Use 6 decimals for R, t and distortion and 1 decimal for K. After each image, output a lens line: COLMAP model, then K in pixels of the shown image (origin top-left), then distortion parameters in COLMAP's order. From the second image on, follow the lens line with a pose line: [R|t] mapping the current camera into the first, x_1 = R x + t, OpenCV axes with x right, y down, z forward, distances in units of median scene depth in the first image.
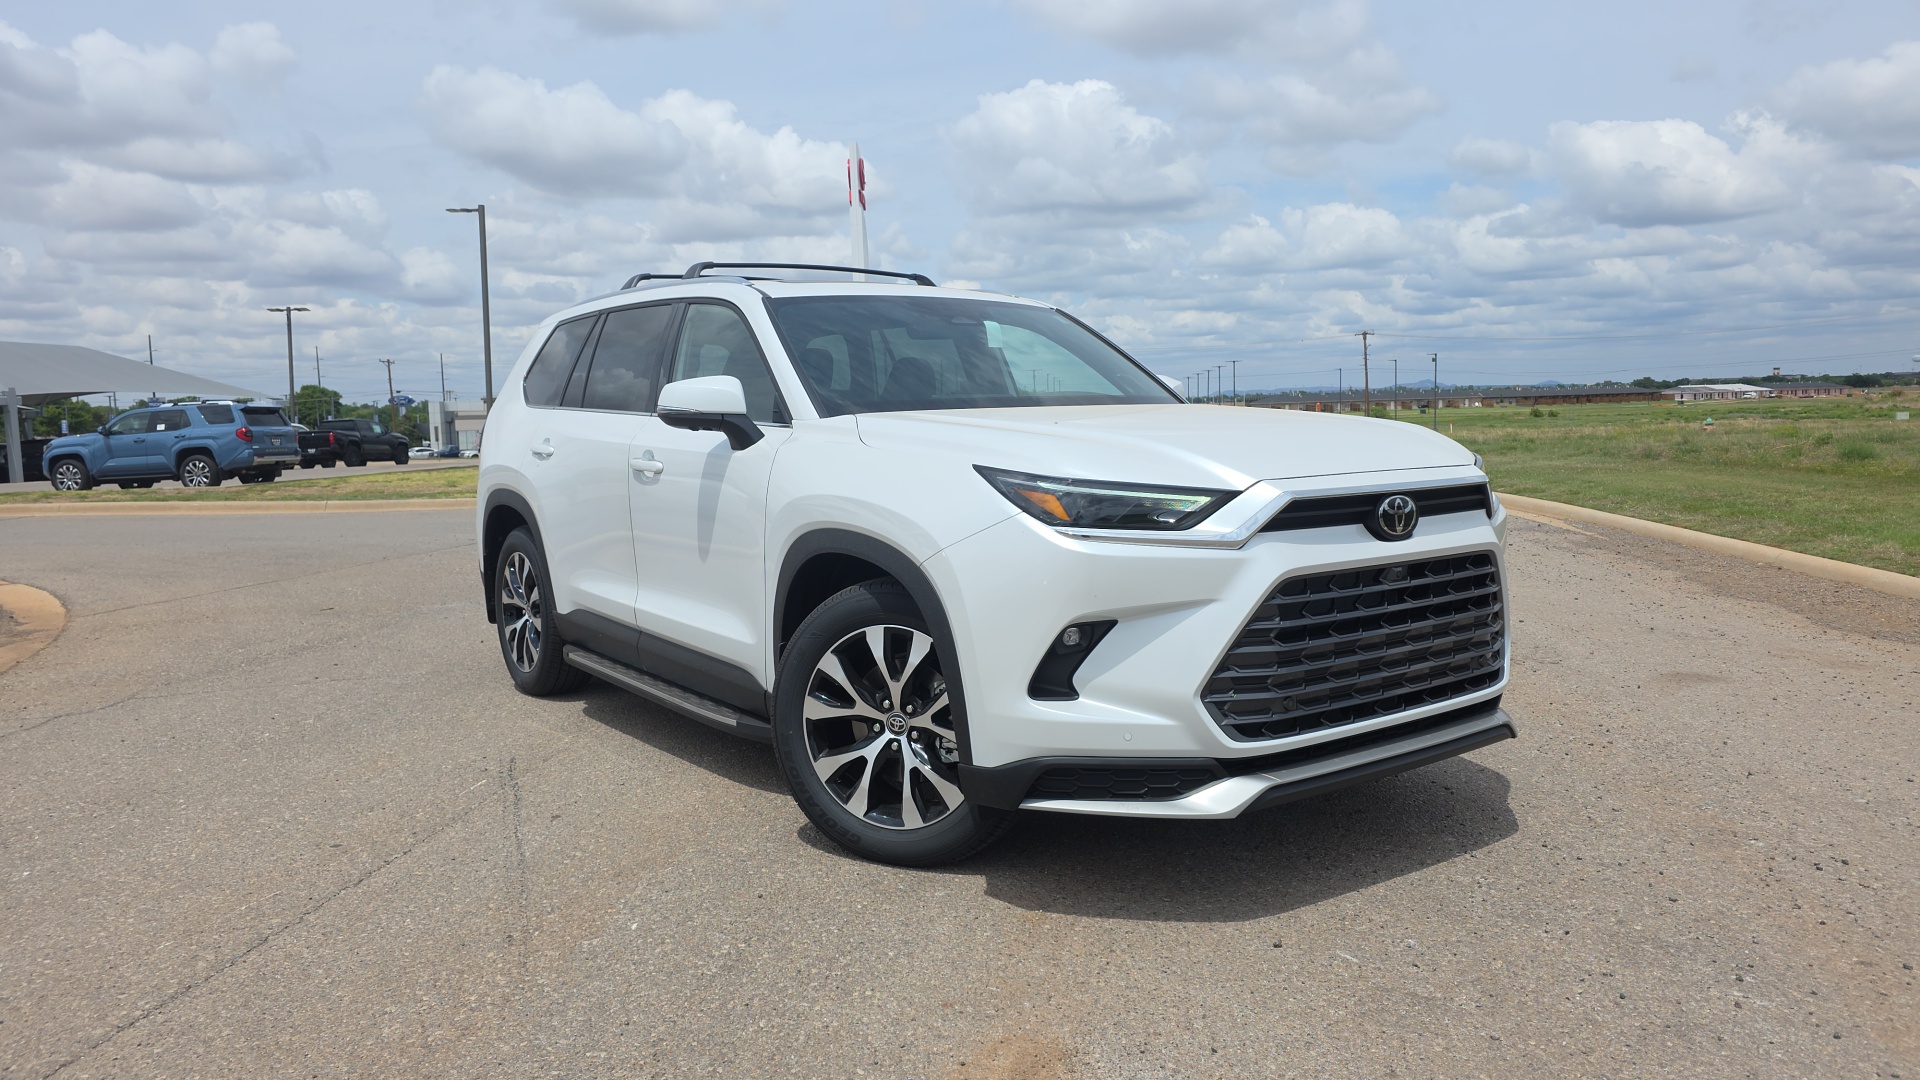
lens RADIAL K [[1317.5, 0, 979.5], [0, 1317.5, 527.1], [0, 0, 1]] dist [0.050338, -0.058402]
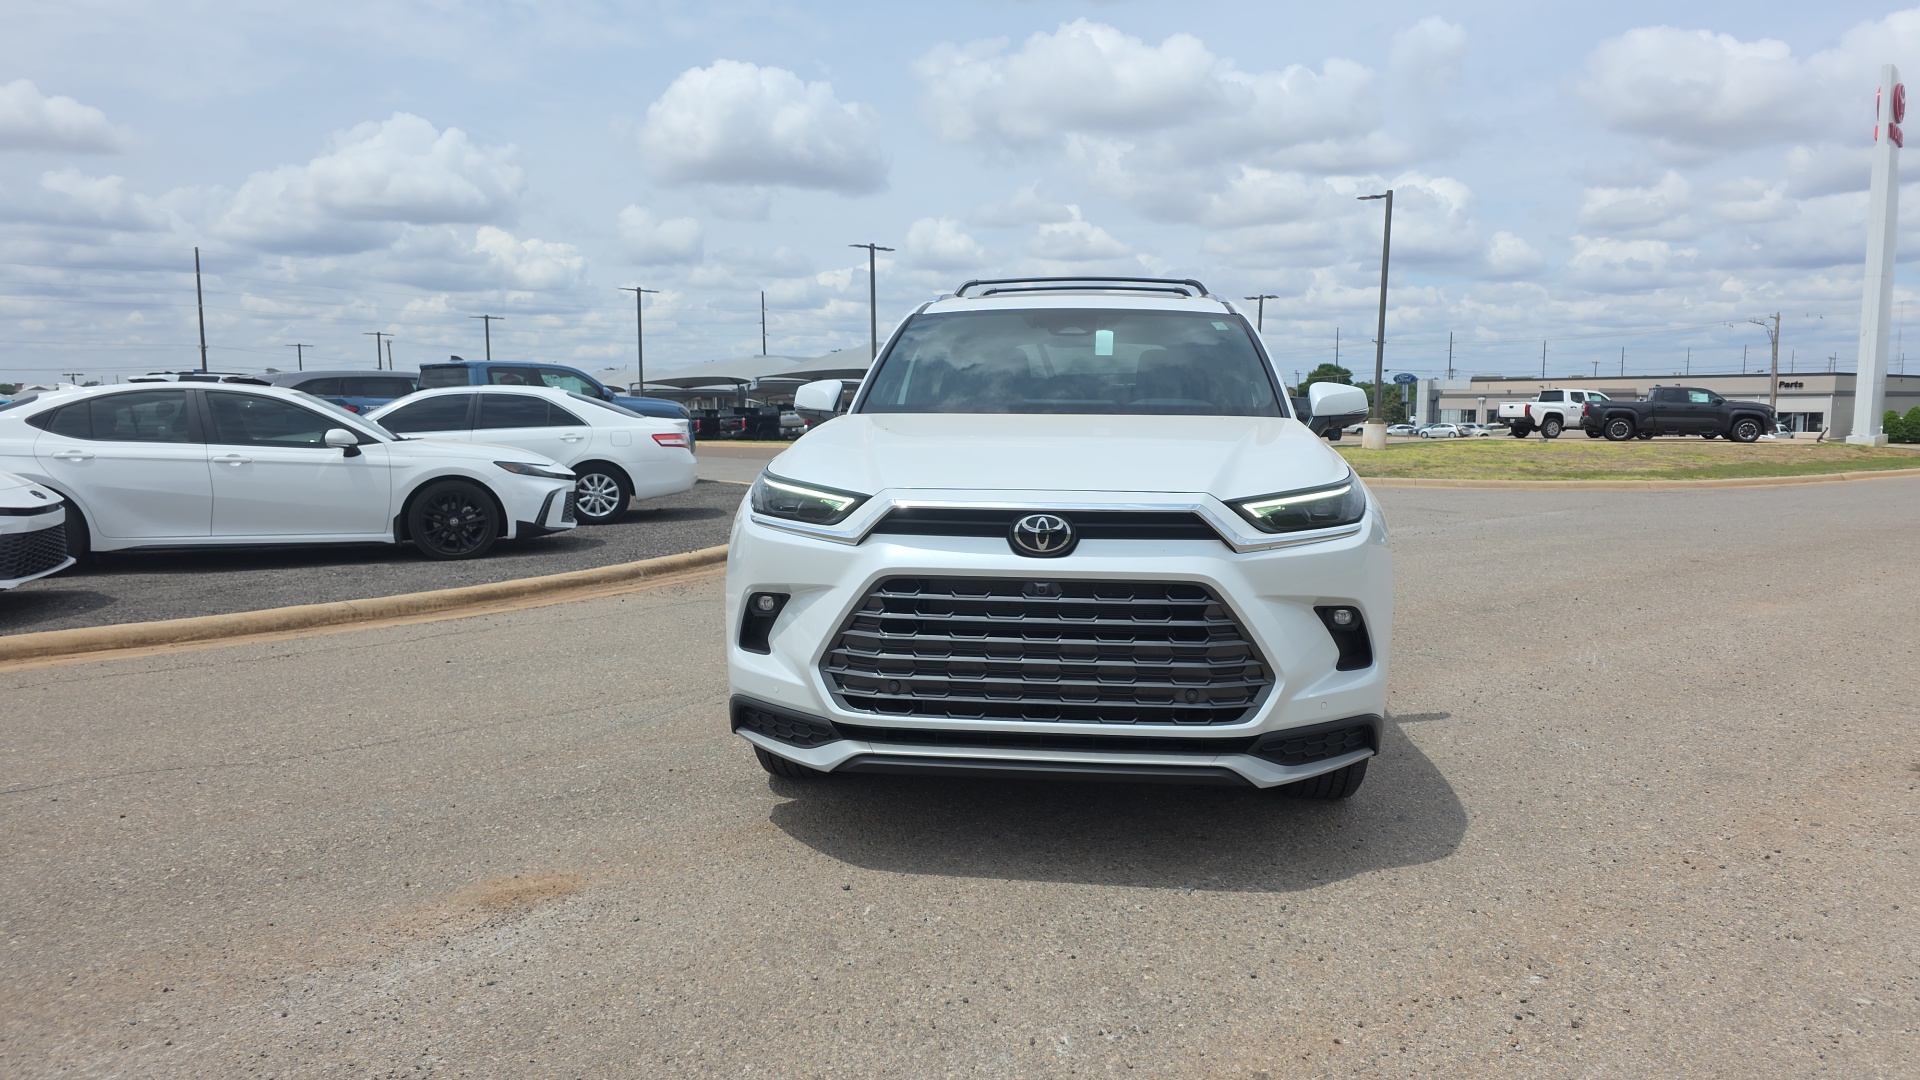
lens RADIAL K [[1317.5, 0, 970.1], [0, 1317.5, 547.4], [0, 0, 1]] dist [0.050338, -0.058402]
pose [[0.739177, 0.093181, -0.667034, 0.921404], [-0.071609, 0.995643, 0.059732, -0.052472], [0.669693, 0.003613, 0.742629, 0.182523]]
